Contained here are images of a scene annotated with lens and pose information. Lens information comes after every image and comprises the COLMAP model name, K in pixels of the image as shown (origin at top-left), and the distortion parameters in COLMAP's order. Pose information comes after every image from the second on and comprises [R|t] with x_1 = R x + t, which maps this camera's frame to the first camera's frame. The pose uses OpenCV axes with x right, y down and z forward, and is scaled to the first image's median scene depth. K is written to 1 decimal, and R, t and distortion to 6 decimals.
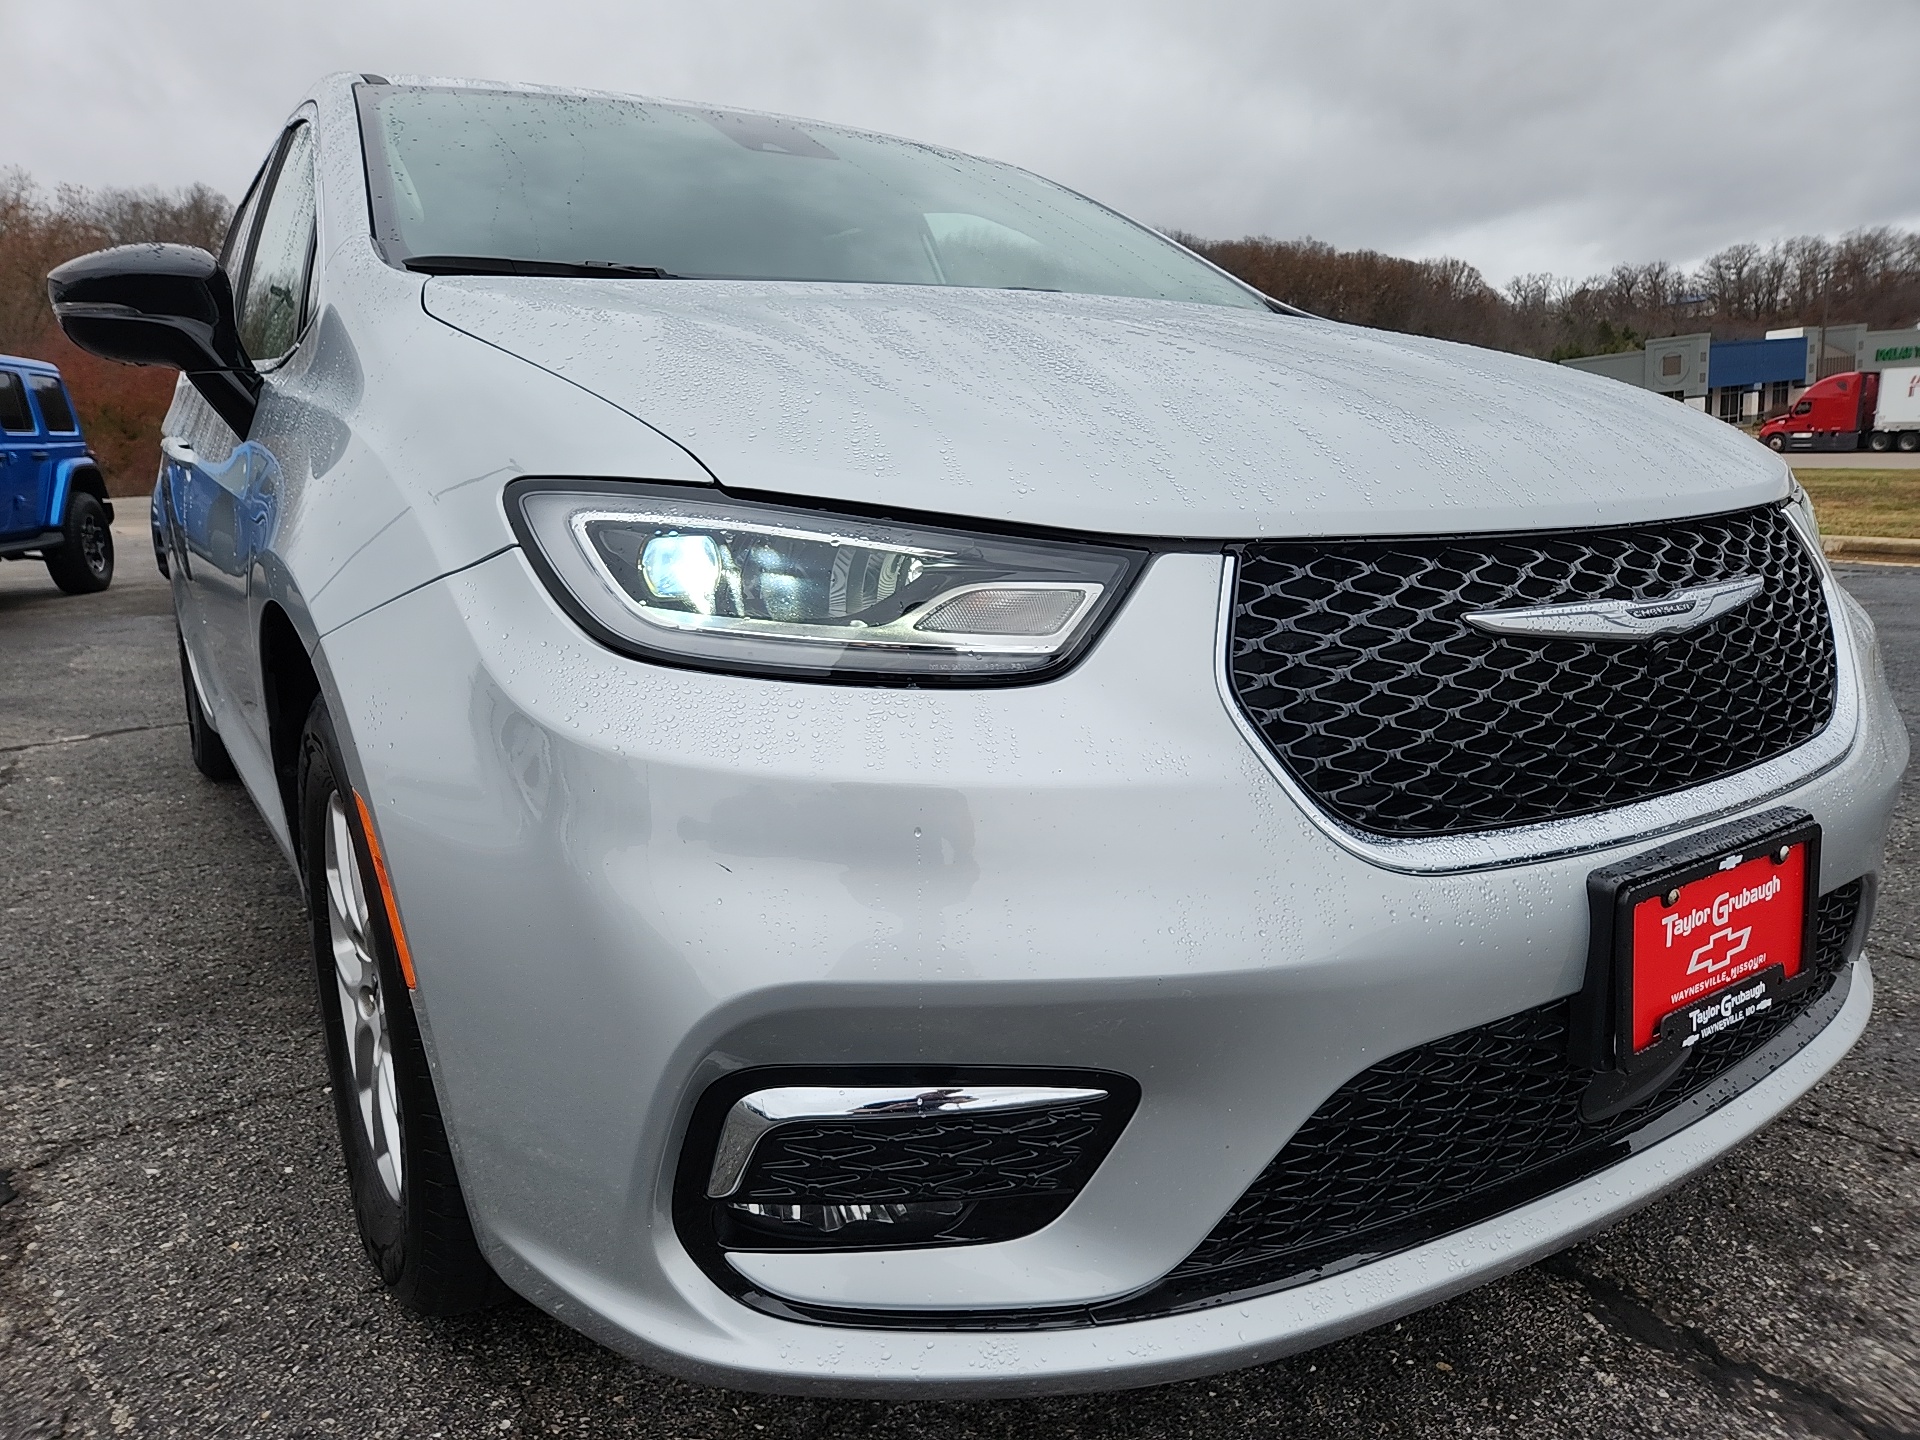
lens RADIAL K [[1276.1, 0, 953.6], [0, 1276.1, 733.8], [0, 0, 1]] dist [0.073489, -0.069142]
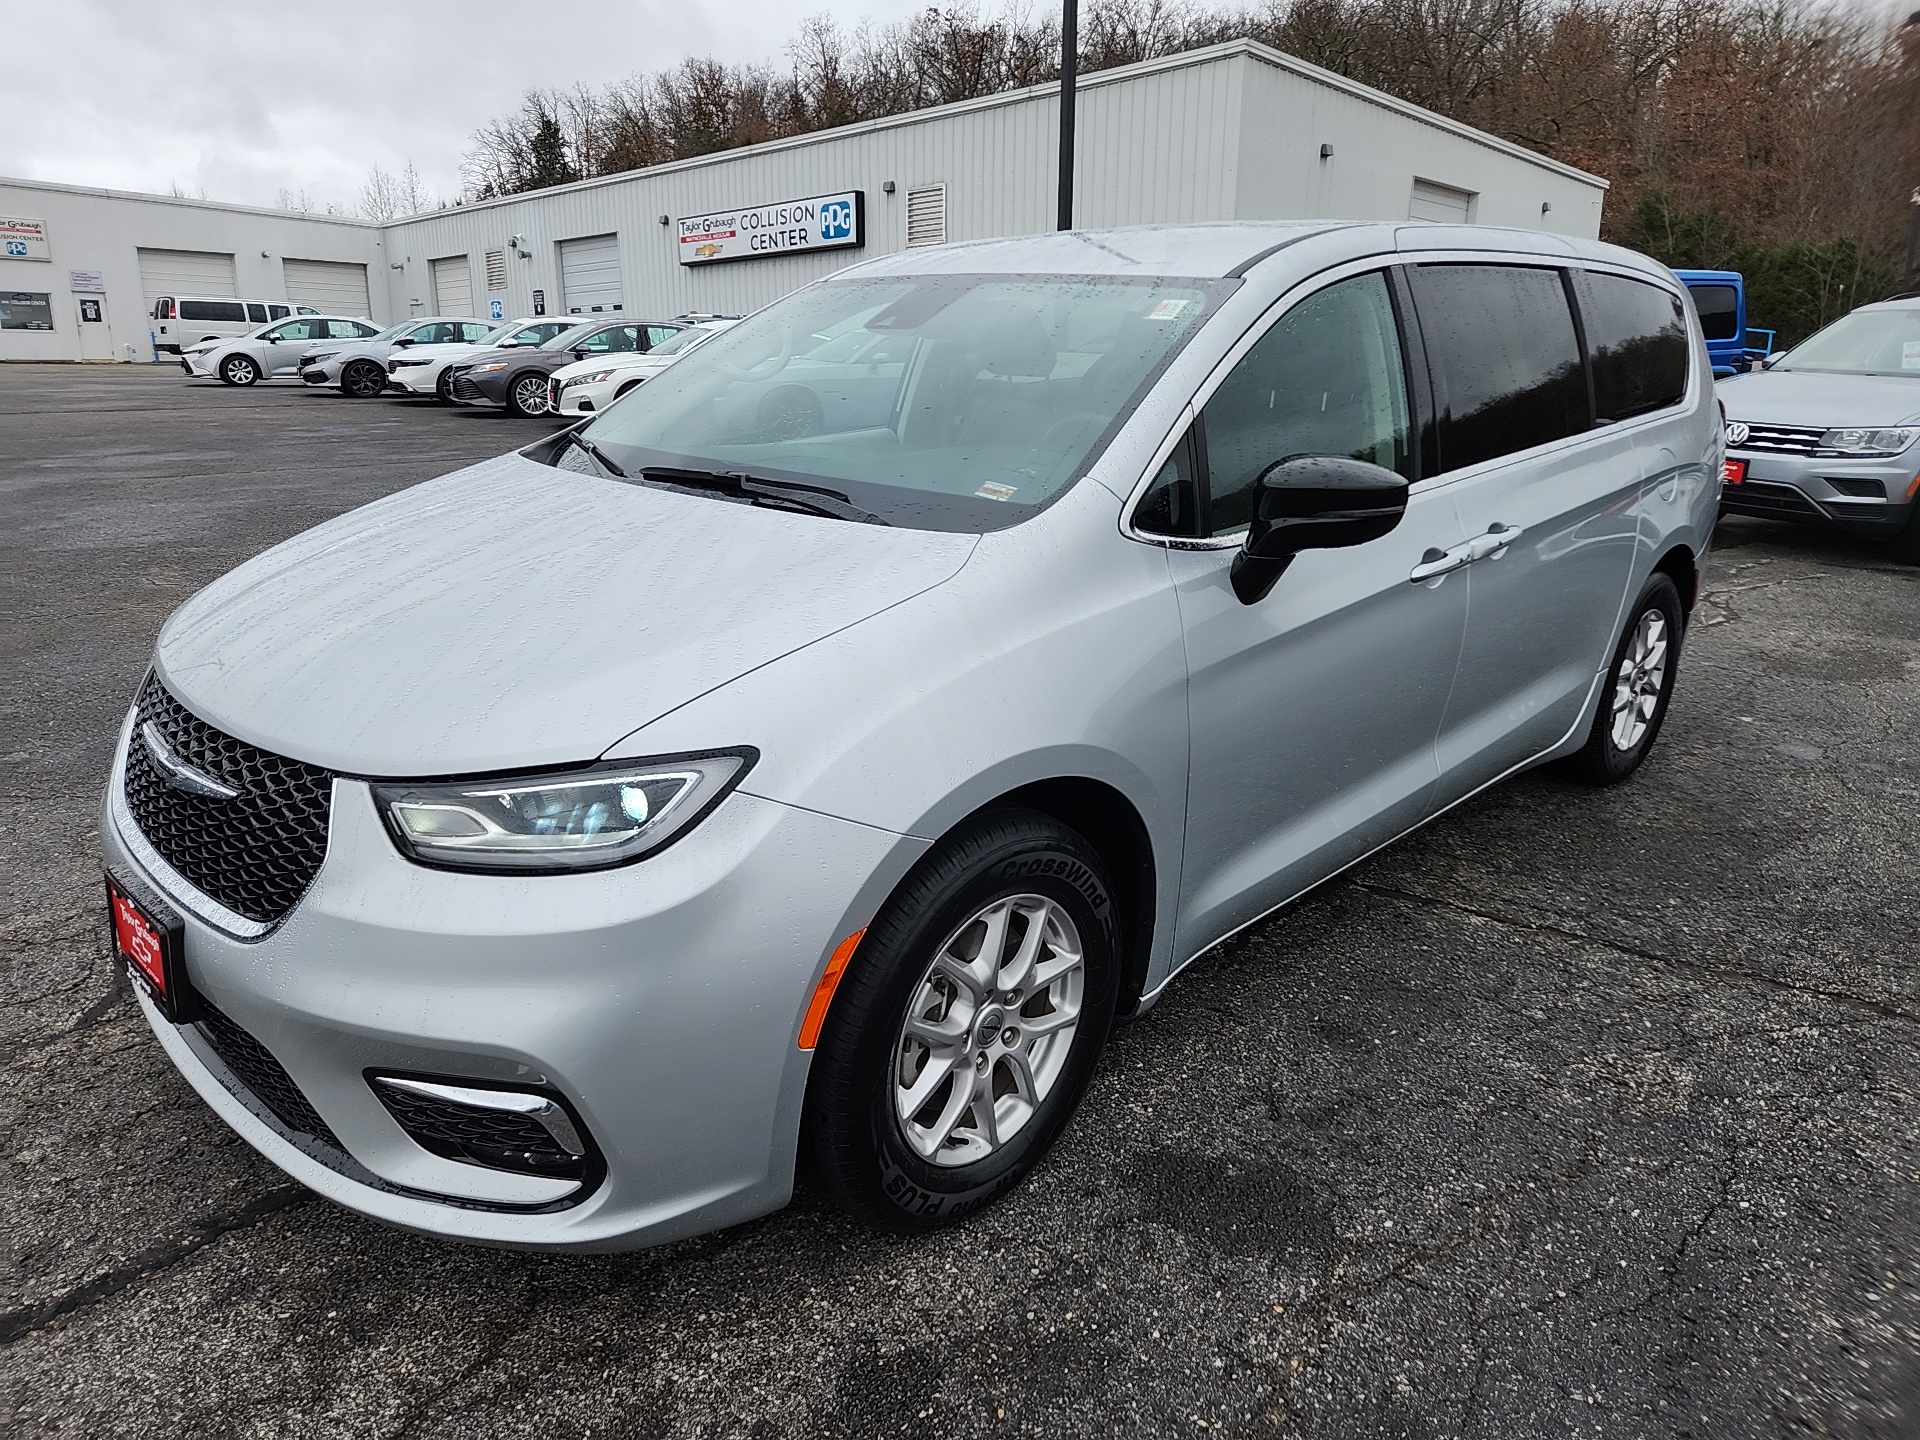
lens RADIAL K [[1275.7, 0, 938.4], [0, 1275.7, 714.3], [0, 0, 1]] dist [0.079139, -0.059818]
pose [[0.205985, 0.315963, -0.926141, 2.407100], [-0.218902, 0.937331, 0.271095, -0.884456], [0.953757, 0.146893, 0.262241, 1.531112]]
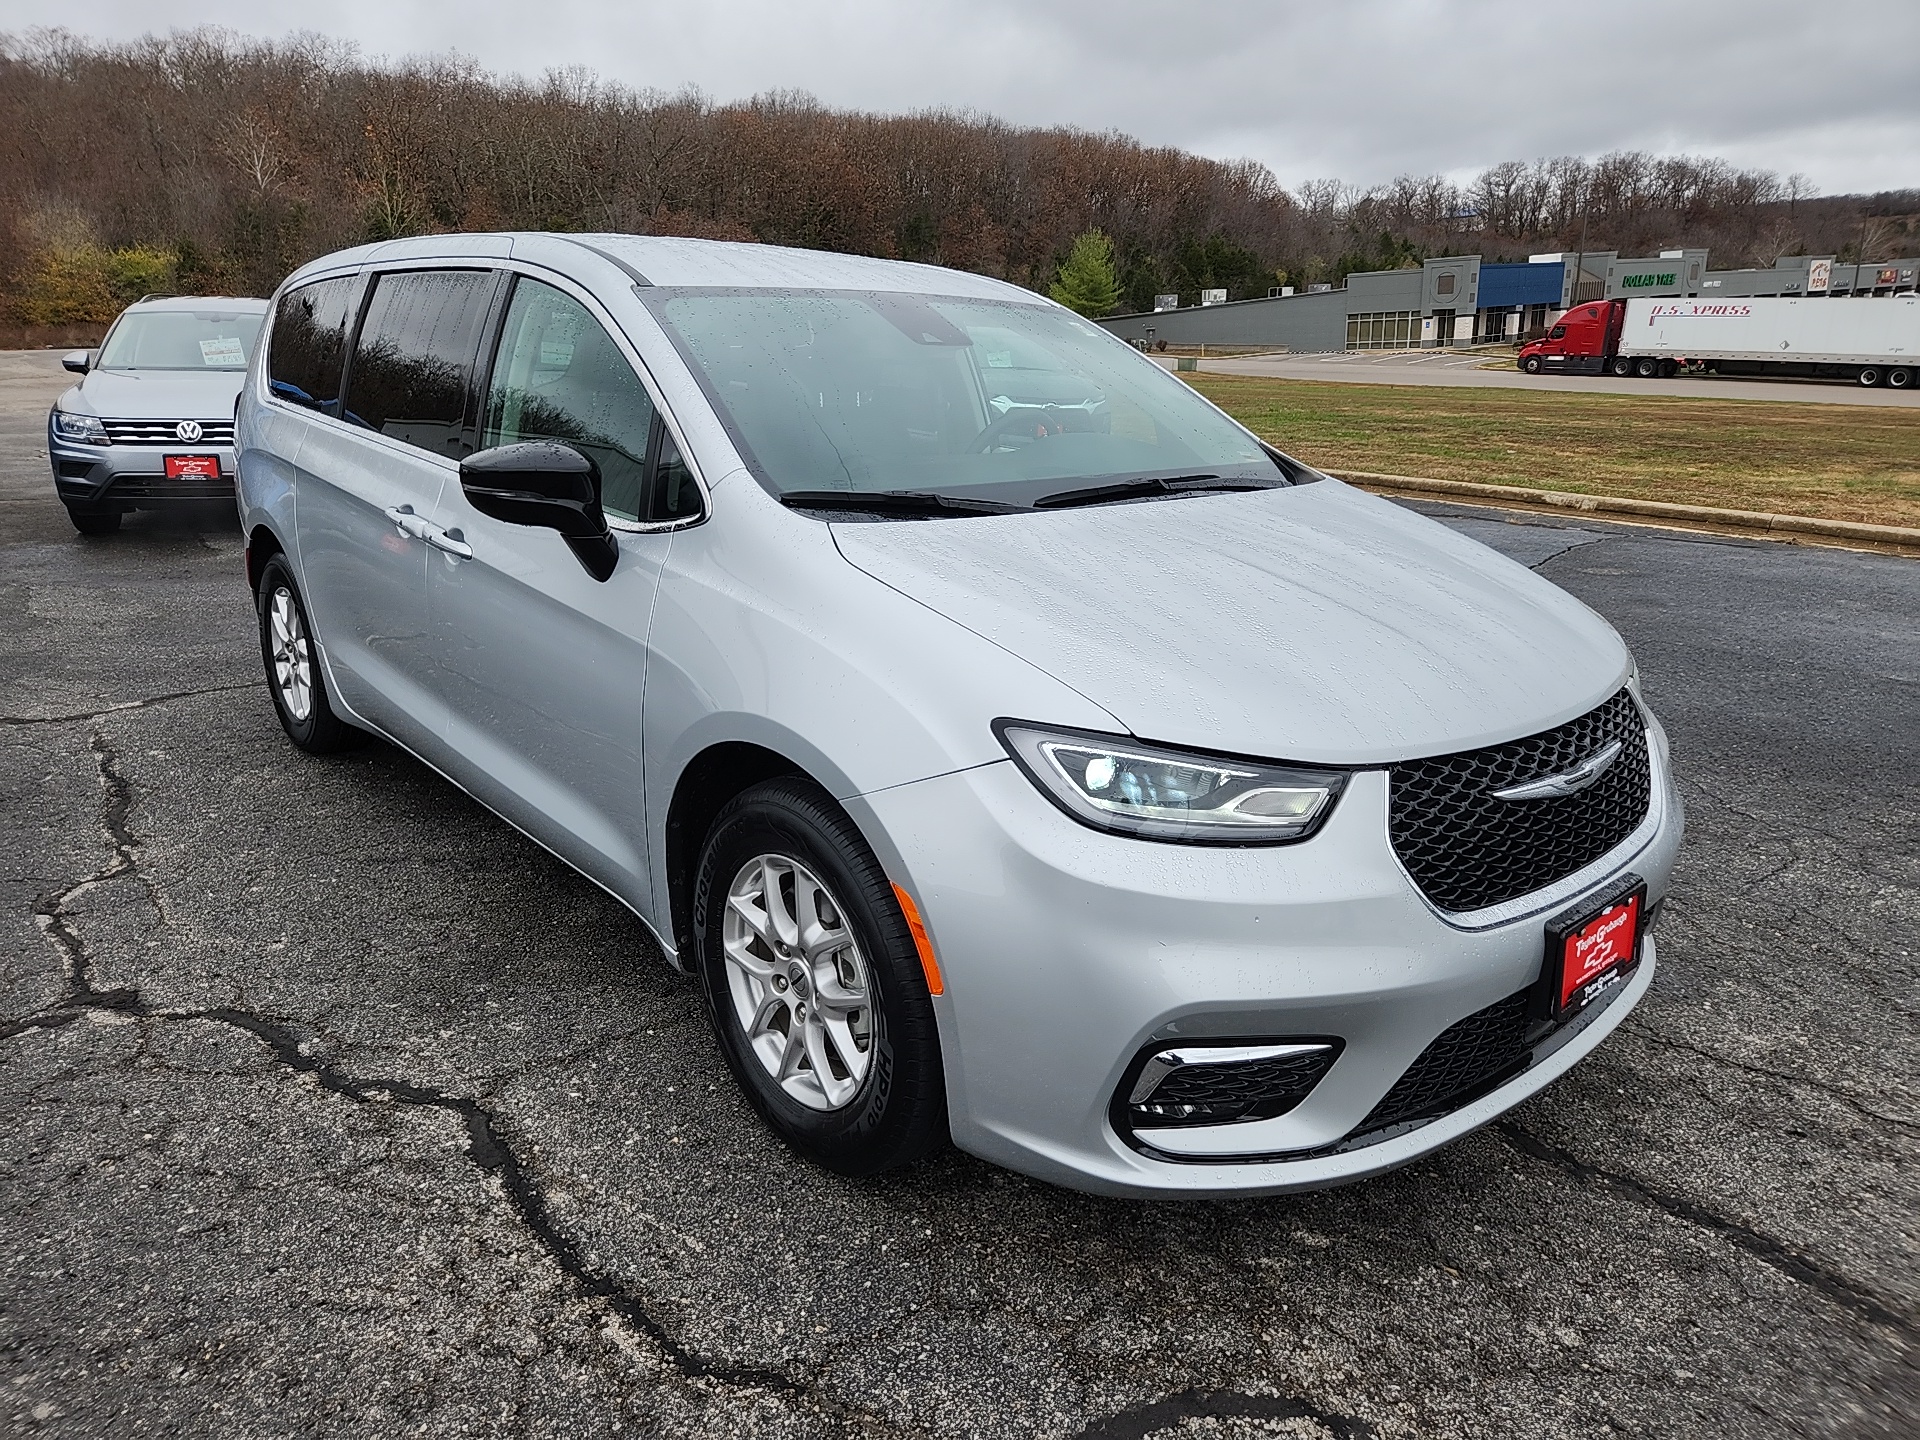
lens RADIAL K [[1263.8, 0, 945.2], [0, 1263.8, 721.6], [0, 0, 1]] dist [0.075773, -0.059732]
pose [[0.989337, 0.000139, 0.145641, -0.634325], [-0.011623, 0.996885, 0.078005, -0.310057], [-0.145177, -0.078866, 0.986258, -0.696521]]
